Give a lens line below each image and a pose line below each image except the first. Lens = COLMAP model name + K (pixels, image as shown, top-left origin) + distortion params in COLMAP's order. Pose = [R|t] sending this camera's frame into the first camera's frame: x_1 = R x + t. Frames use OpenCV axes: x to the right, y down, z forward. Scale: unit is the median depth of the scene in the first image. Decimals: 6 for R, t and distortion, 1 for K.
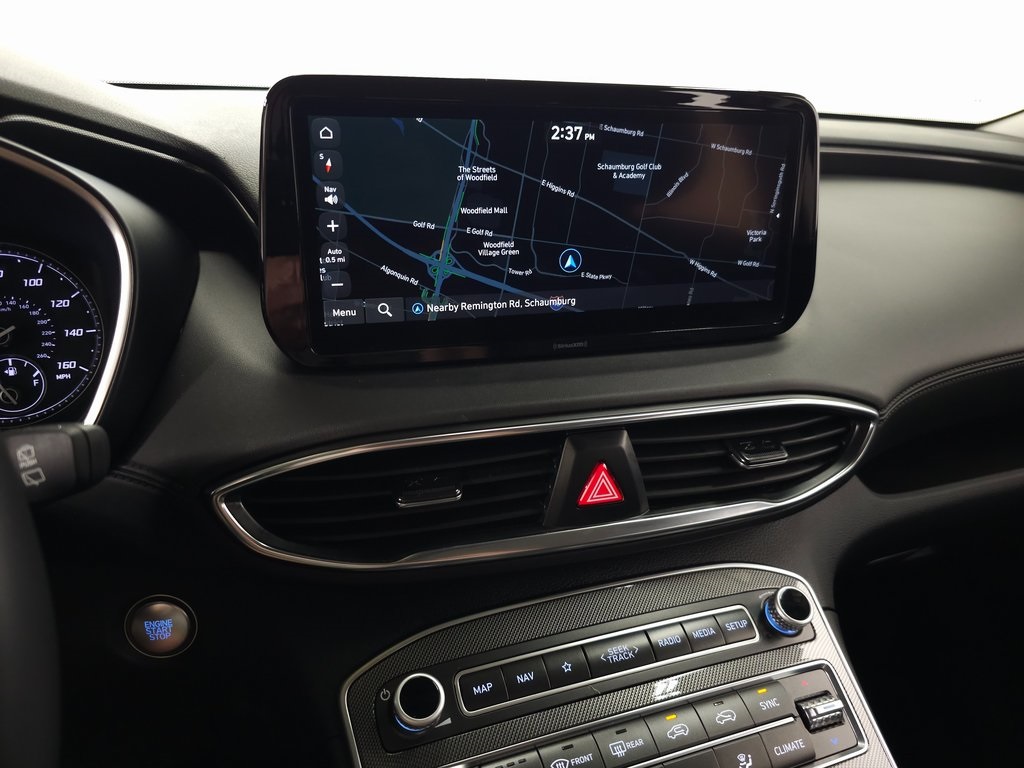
lens RADIAL K [[703.9, 0, 514.4], [0, 703.9, 389.5], [0, 0, 1]] dist [0.039047, -0.057403]
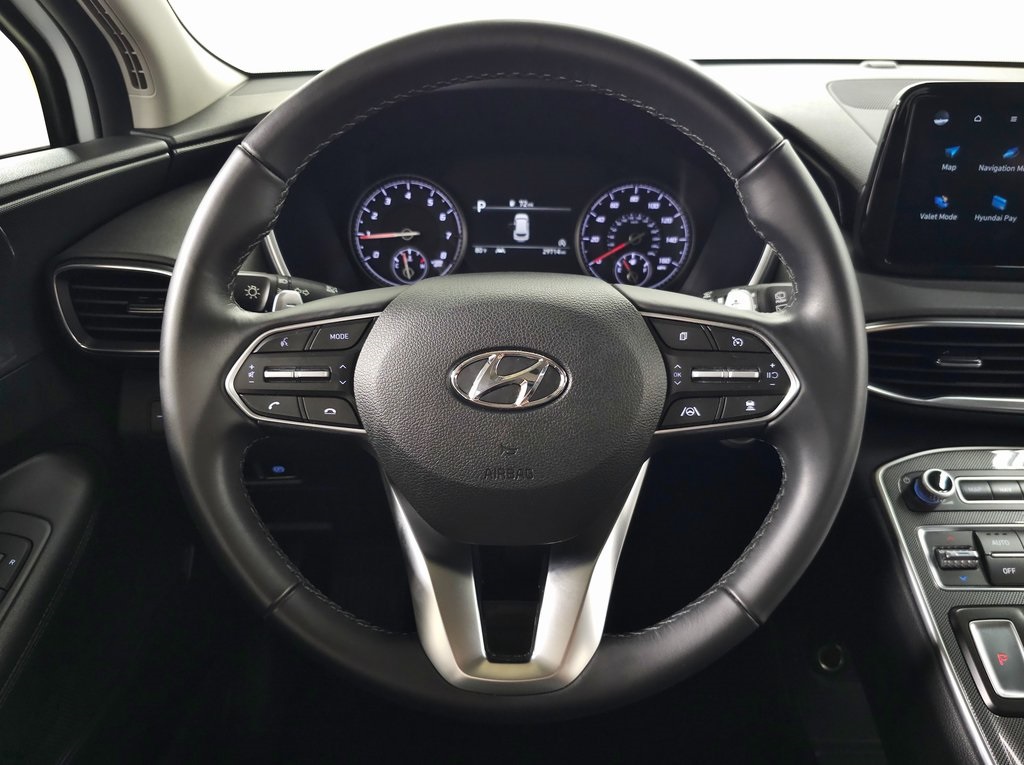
lens RADIAL K [[703.9, 0, 514.4], [0, 703.9, 388.0], [0, 0, 1]] dist [0.039047, -0.057403]
pose [[0.929134, 0.143020, -0.340962, -0.422477], [-0.114535, 0.988131, 0.102368, 0.140322], [0.351556, -0.056061, 0.934487, -0.681162]]
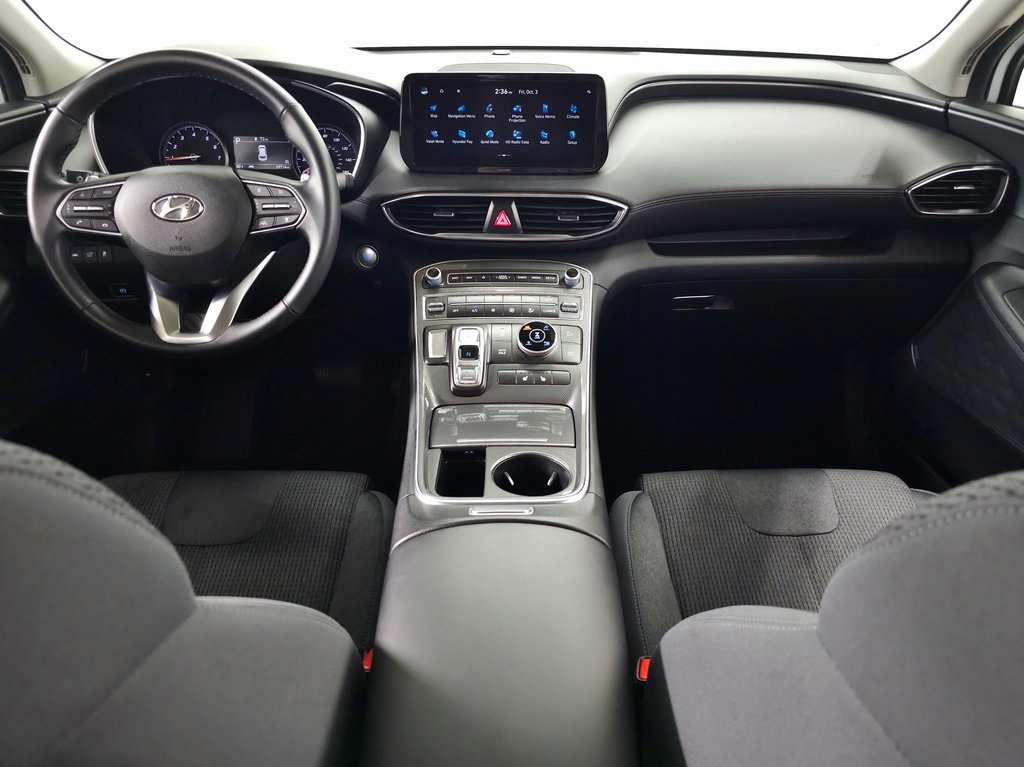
lens RADIAL K [[684.0, 0, 514.0], [0, 684.0, 392.0], [0, 0, 1]] dist [0.037662, -0.035646]
pose [[0.943223, 0.146696, -0.298012, 1.038878], [-0.099670, 0.980845, 0.167361, 0.334289], [0.316854, -0.128156, 0.939776, -1.619948]]
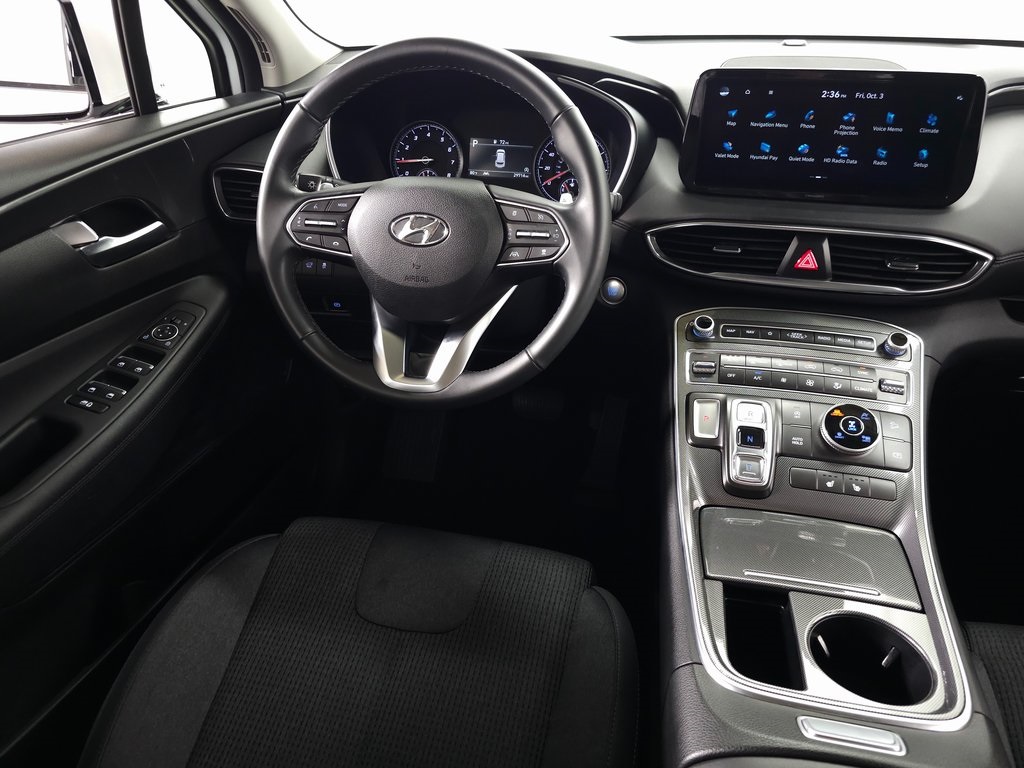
lens RADIAL K [[686.9, 0, 518.0], [0, 686.9, 381.9], [0, 0, 1]] dist [0.064463, -0.086672]
pose [[0.839871, 0.244962, -0.484365, 0.471782], [-0.170252, 0.966226, 0.193448, 0.221400], [0.515394, -0.080007, 0.853210, -1.262813]]
